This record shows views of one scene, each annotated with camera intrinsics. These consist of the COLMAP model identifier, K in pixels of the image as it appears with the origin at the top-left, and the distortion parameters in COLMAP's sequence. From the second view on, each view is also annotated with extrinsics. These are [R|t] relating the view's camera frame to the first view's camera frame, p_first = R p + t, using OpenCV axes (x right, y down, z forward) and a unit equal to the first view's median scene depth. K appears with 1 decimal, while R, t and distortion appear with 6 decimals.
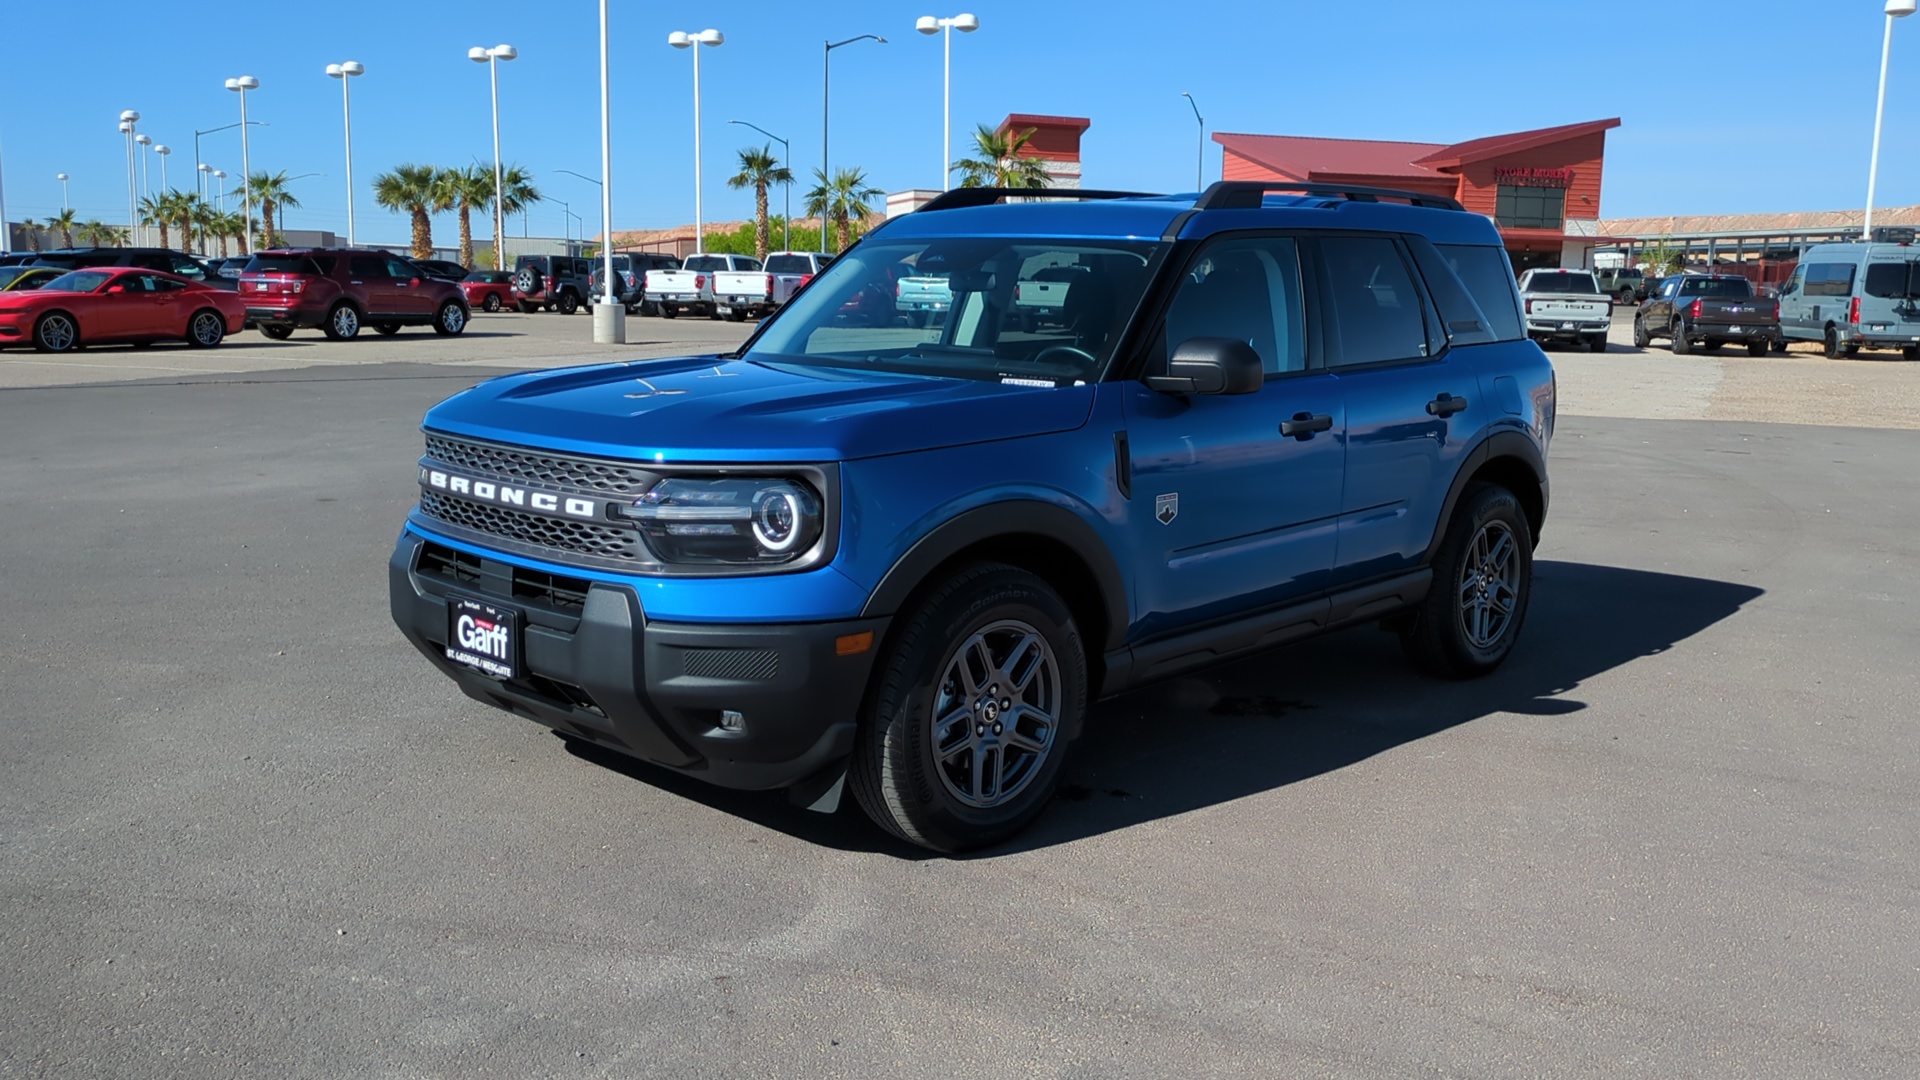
lens RADIAL K [[1650.7, 0, 989.5], [0, 1650.7, 539.6], [0, 0, 1]] dist [0.075746, -0.090923]
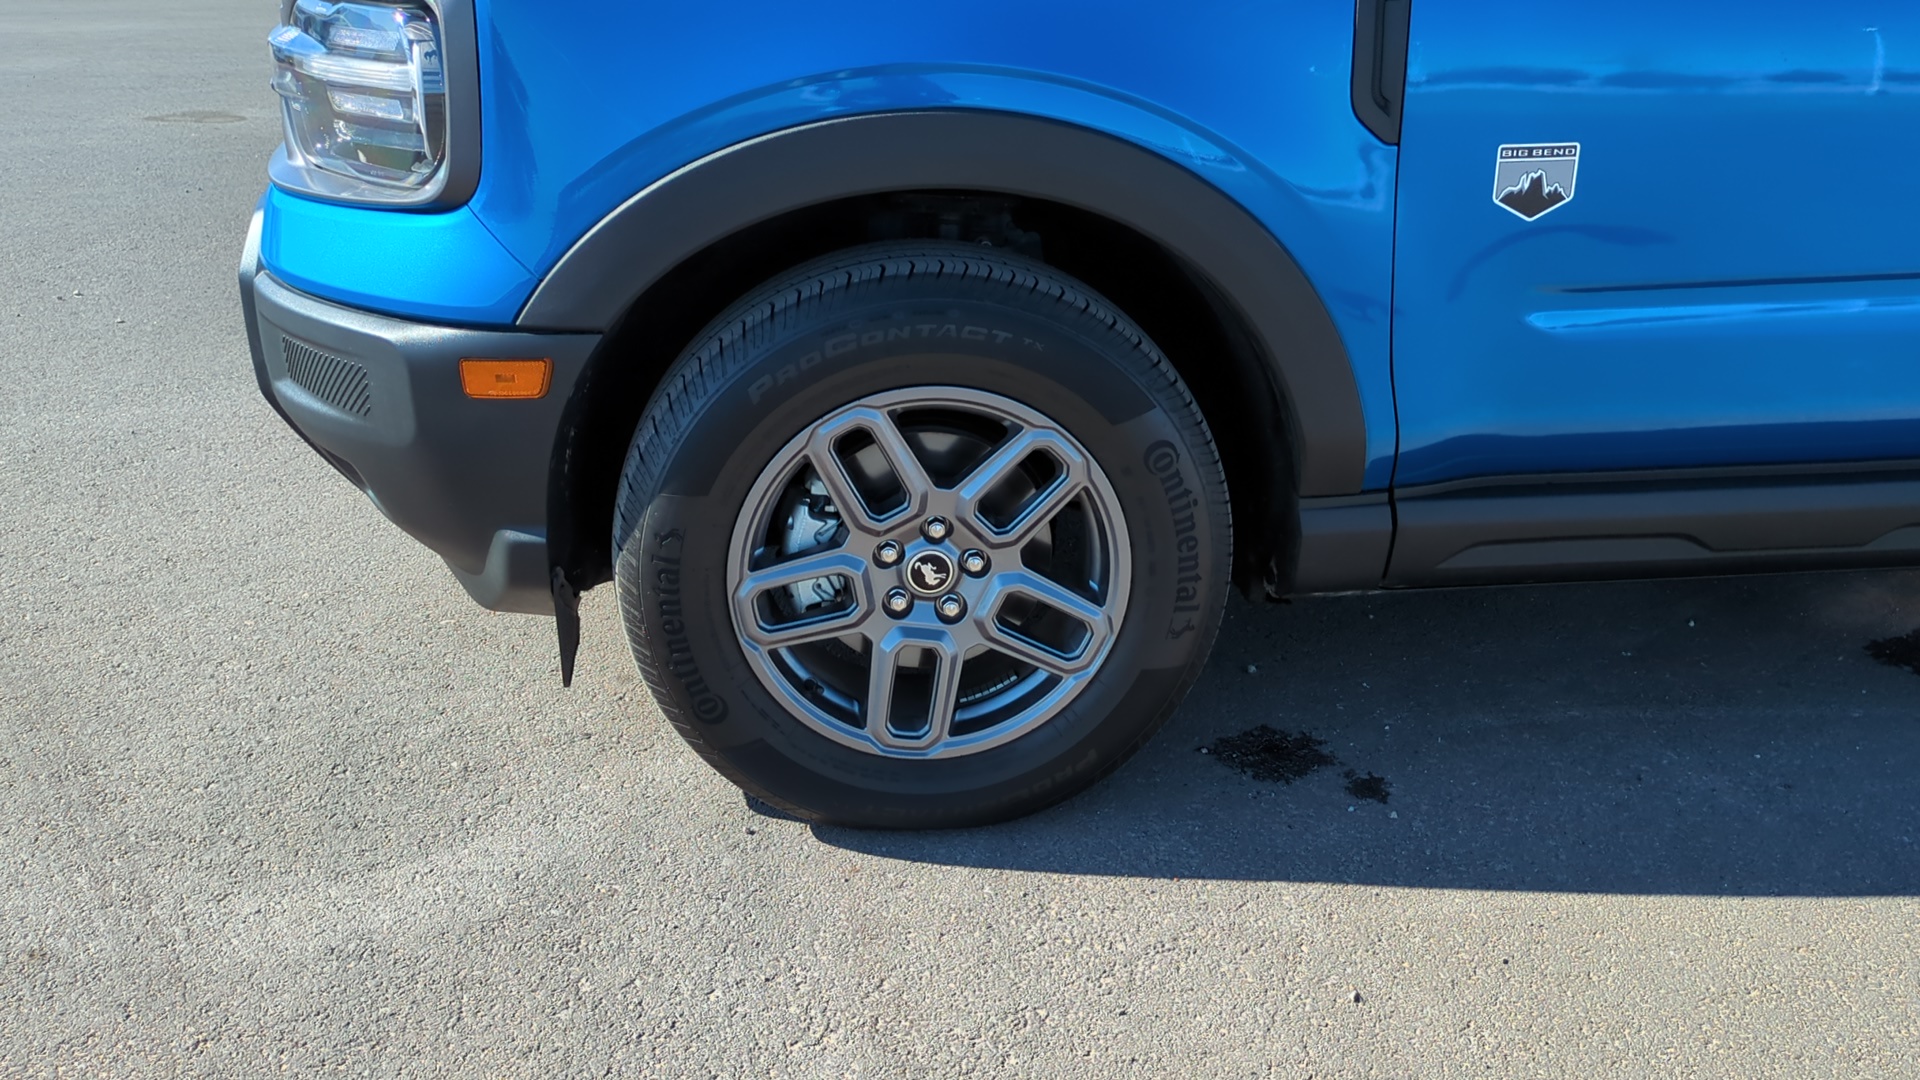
lens RADIAL K [[1650.7, 0, 973.2], [0, 1650.7, 548.2], [0, 0, 1]] dist [0.075746, -0.090923]
pose [[0.764615, 0.242952, -0.596940, 0.279527], [-0.104343, 0.960672, 0.257337, -0.024200], [0.635984, -0.134477, 0.759895, 0.626612]]
